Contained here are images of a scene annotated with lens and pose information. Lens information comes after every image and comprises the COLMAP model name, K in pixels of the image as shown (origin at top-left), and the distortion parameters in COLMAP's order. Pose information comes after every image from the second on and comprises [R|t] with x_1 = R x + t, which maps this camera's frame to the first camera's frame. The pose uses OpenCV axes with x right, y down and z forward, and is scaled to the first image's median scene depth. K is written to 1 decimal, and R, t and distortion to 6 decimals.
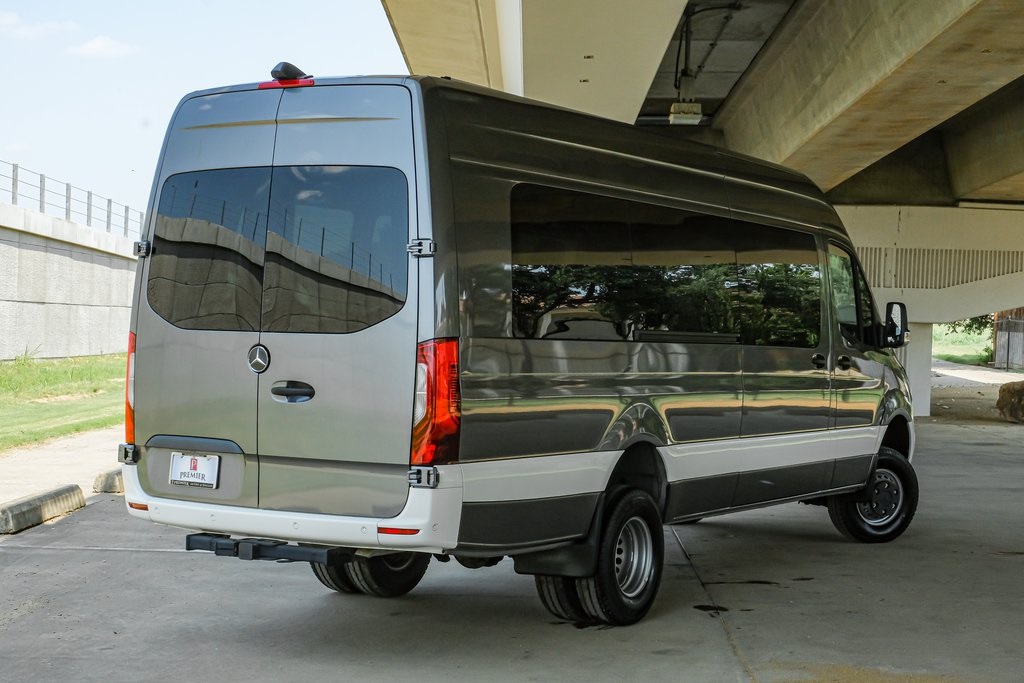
lens RADIAL K [[1720.2, 0, 517.1], [0, 1720.2, 374.3], [0, 0, 1]] dist [0.097361, 0.000000]
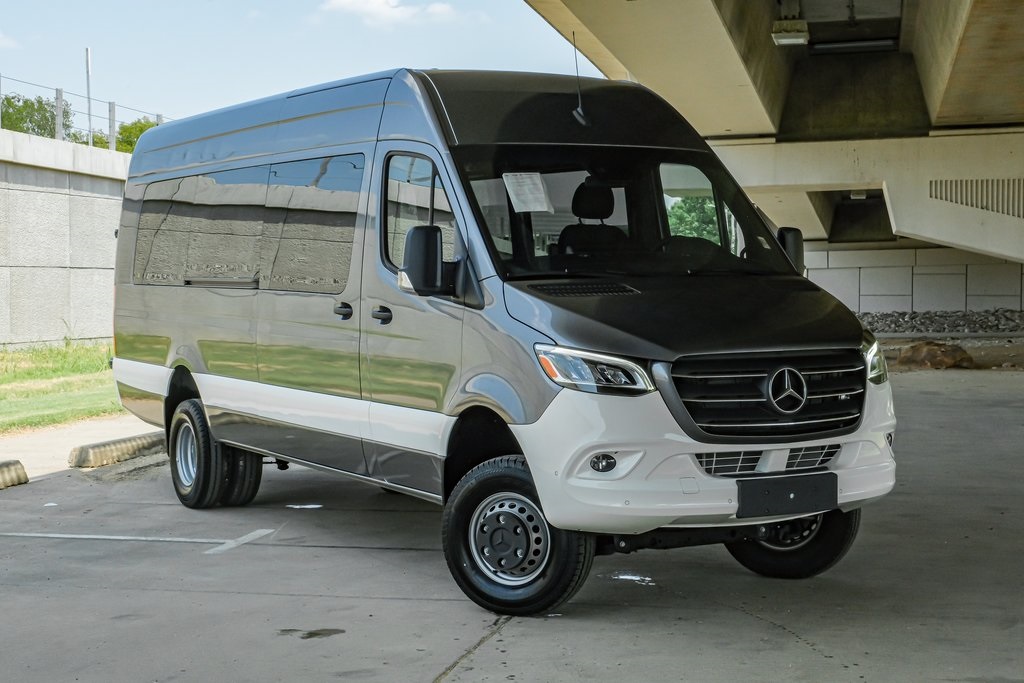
lens RADIAL K [[1732.3, 0, 481.6], [0, 1732.3, 347.1], [0, 0, 1]] dist [0.062349, 0.000000]
pose [[0.975066, -0.020627, -0.220953, 0.129481], [0.021867, 0.999756, 0.003166, 0.003453], [0.220834, -0.007919, 0.975279, 0.090998]]
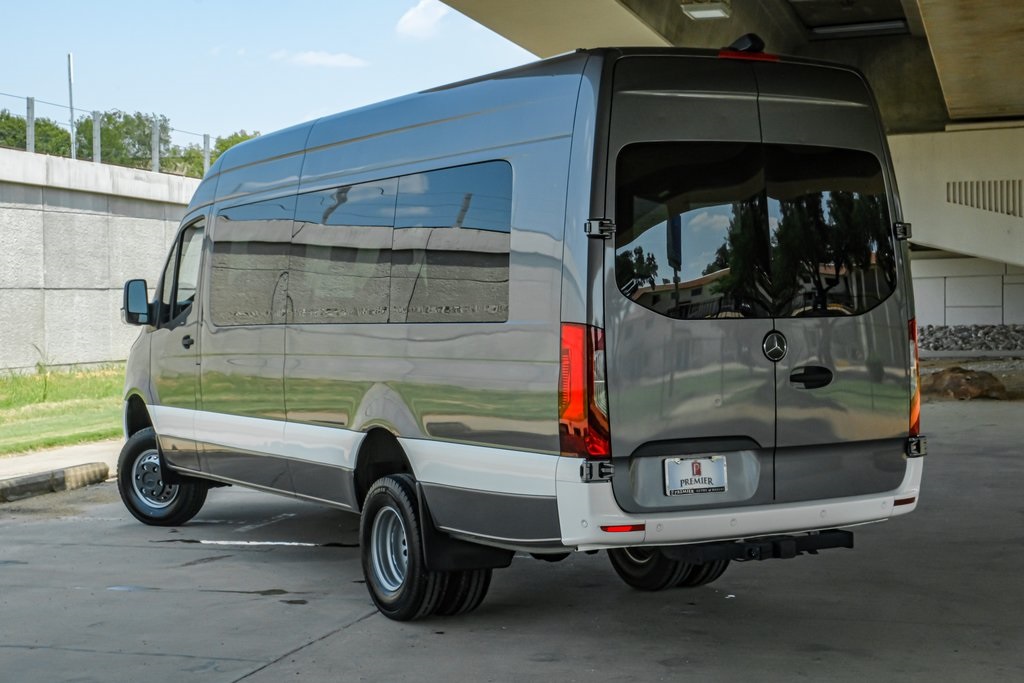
lens RADIAL K [[1710.2, 0, 491.0], [0, 1710.2, 339.6], [0, 0, 1]] dist [0.067278, 0.000000]
pose [[0.954781, -0.029286, -0.295863, 0.208374], [0.028262, 0.999571, -0.007737, -0.006944], [0.295962, -0.000974, 0.955199, 0.270756]]
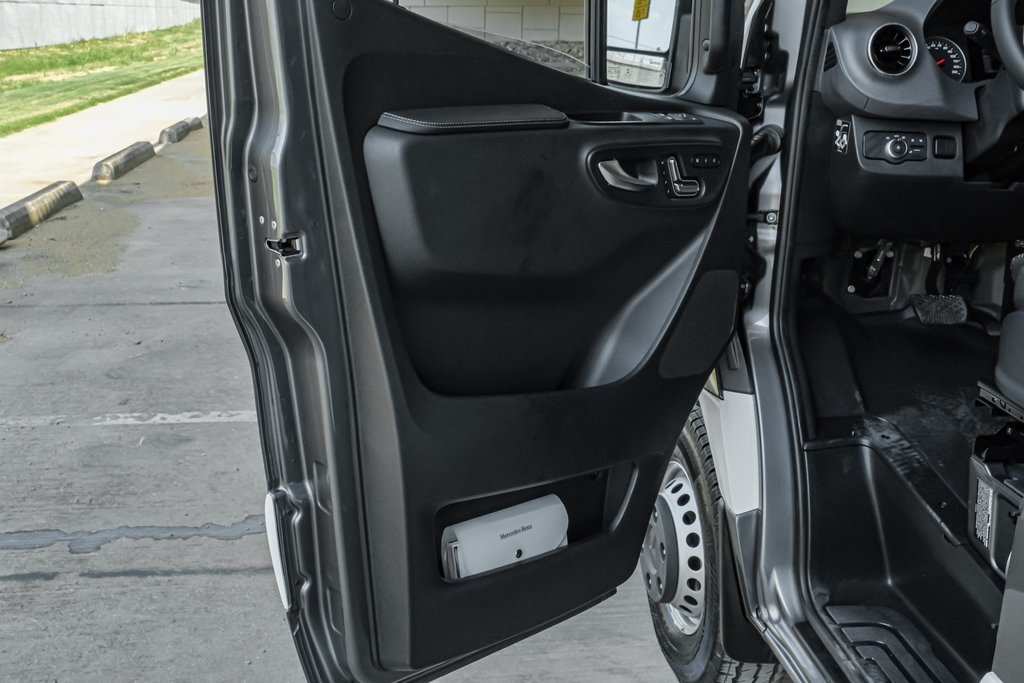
lens RADIAL K [[977.1, 0, 501.0], [0, 977.1, 351.4], [0, 0, 1]] dist [-0.014872, 0.000000]
pose [[0.992819, -0.048271, 0.109451, -0.022999], [0.013110, 0.953363, 0.301542, -0.020980], [-0.118902, -0.297942, 0.947150, 0.619569]]
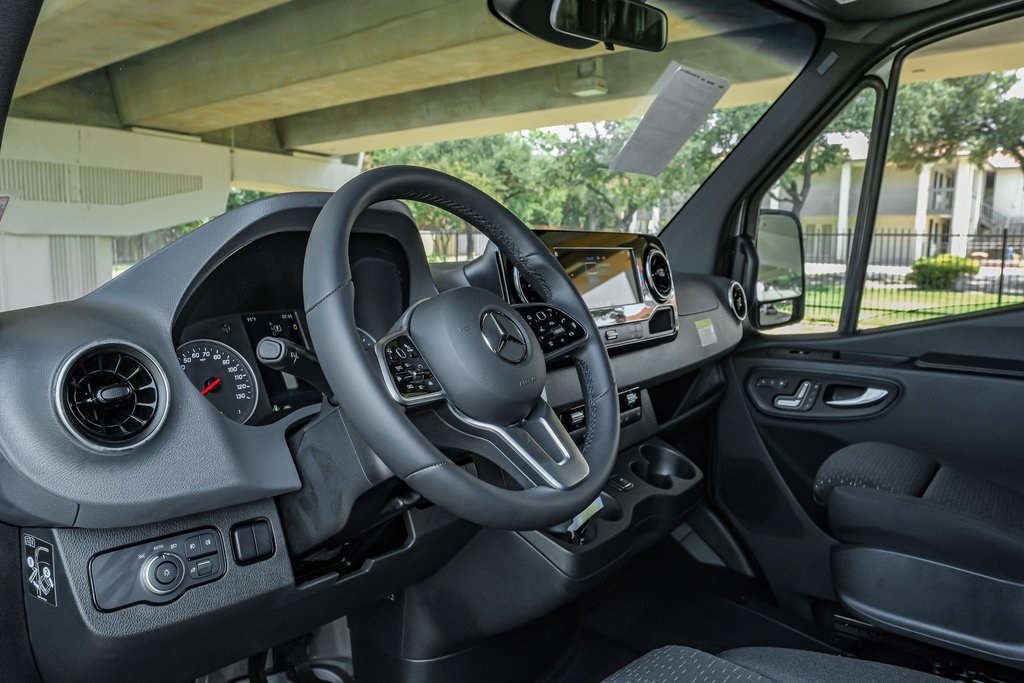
lens RADIAL K [[755.5, 0, 508.7], [0, 755.5, 347.2], [0, 0, 1]] dist [-0.046012, 0.010765]
pose [[0.598722, -0.119264, 0.792028, 0.004741], [0.018606, 0.990656, 0.135109, -0.025323], [-0.800741, -0.066156, 0.595347, 0.668557]]
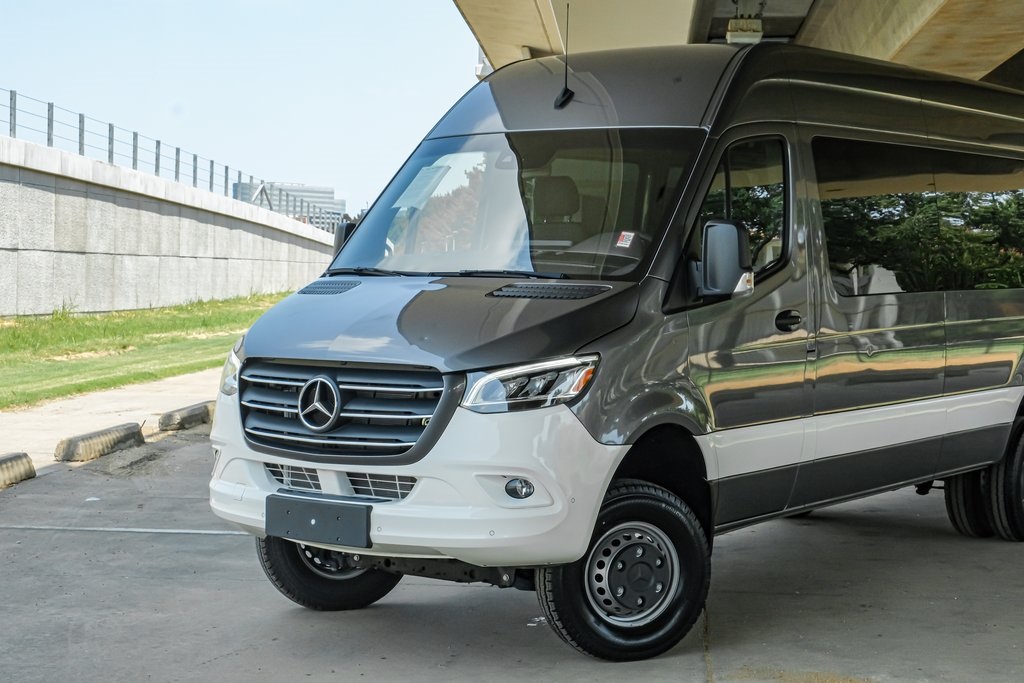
lens RADIAL K [[1847.1, 0, 529.4], [0, 1847.1, 349.6], [0, 0, 1]] dist [0.097920, 0.000000]
pose [[0.998521, -0.003898, -0.054235, 0.036358], [0.004526, 0.999924, 0.011452, 0.000661], [0.054186, -0.011680, 0.998463, 0.040210]]
